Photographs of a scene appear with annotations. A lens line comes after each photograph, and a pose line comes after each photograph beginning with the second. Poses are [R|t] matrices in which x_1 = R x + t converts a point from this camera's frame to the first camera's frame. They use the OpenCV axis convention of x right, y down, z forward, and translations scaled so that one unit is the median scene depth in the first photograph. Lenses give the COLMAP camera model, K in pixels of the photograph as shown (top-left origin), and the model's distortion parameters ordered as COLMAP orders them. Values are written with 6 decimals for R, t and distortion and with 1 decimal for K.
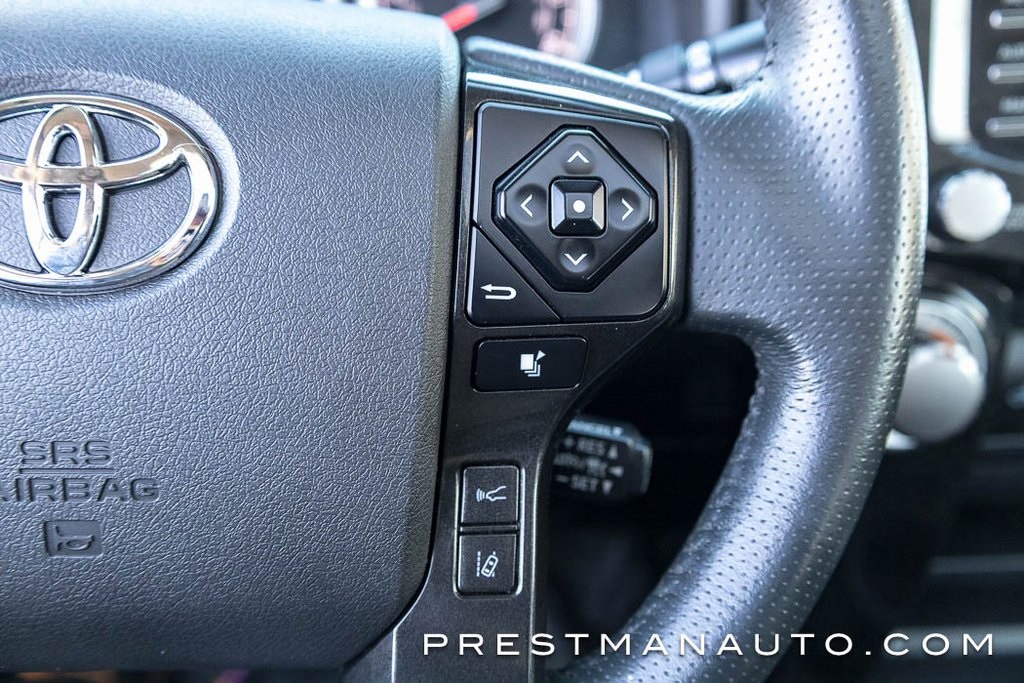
lens RADIAL K [[1124.0, 0, 513.1], [0, 1124.0, 336.1], [0, 0, 1]] dist [0.013410, 0.000000]
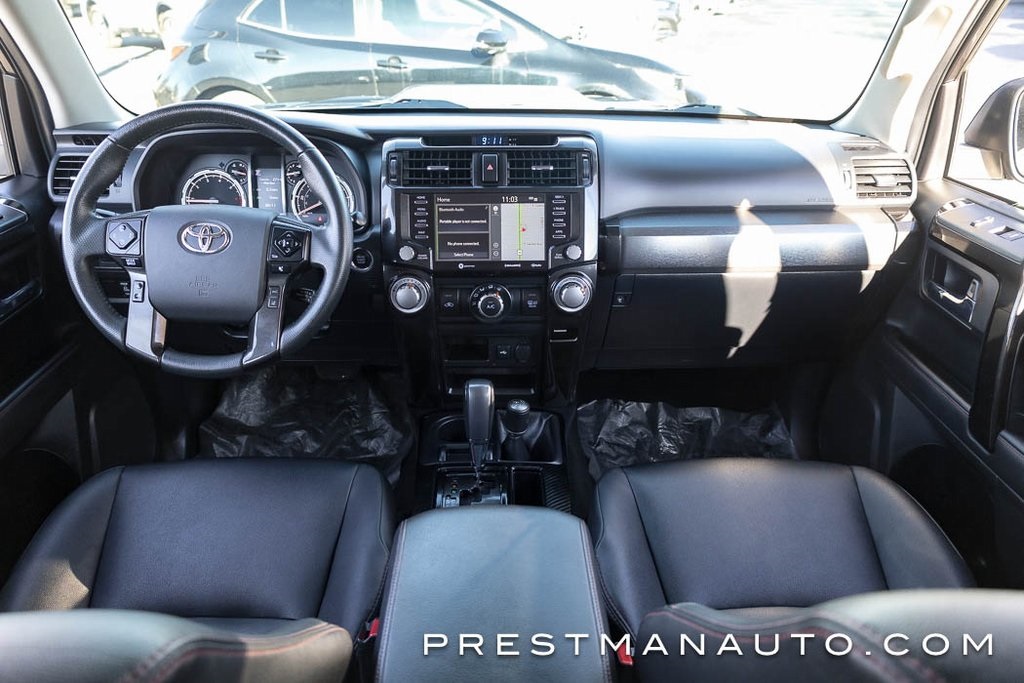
lens RADIAL K [[703.5, 0, 516.2], [0, 703.5, 340.7], [0, 0, 1]] dist [0.038266, 0.000496]
pose [[0.999103, 0.028052, -0.031732, 1.455076], [-0.030326, 0.996826, -0.073609, 0.671072], [0.029566, 0.074505, 0.996782, -2.811126]]
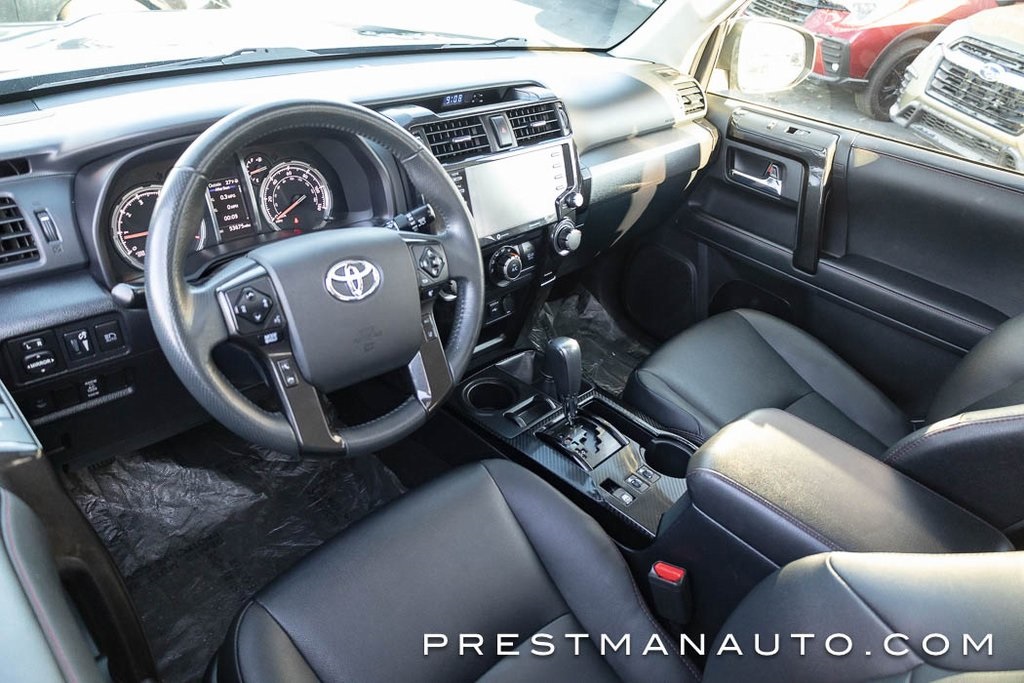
lens RADIAL K [[703.5, 0, 525.7], [0, 703.5, 319.1], [0, 0, 1]] dist [0.038266, 0.000496]
pose [[0.726244, -0.283021, 0.626473, -1.804647], [0.252729, 0.957420, 0.139554, -0.197588], [-0.639294, 0.056977, 0.766848, -1.836130]]
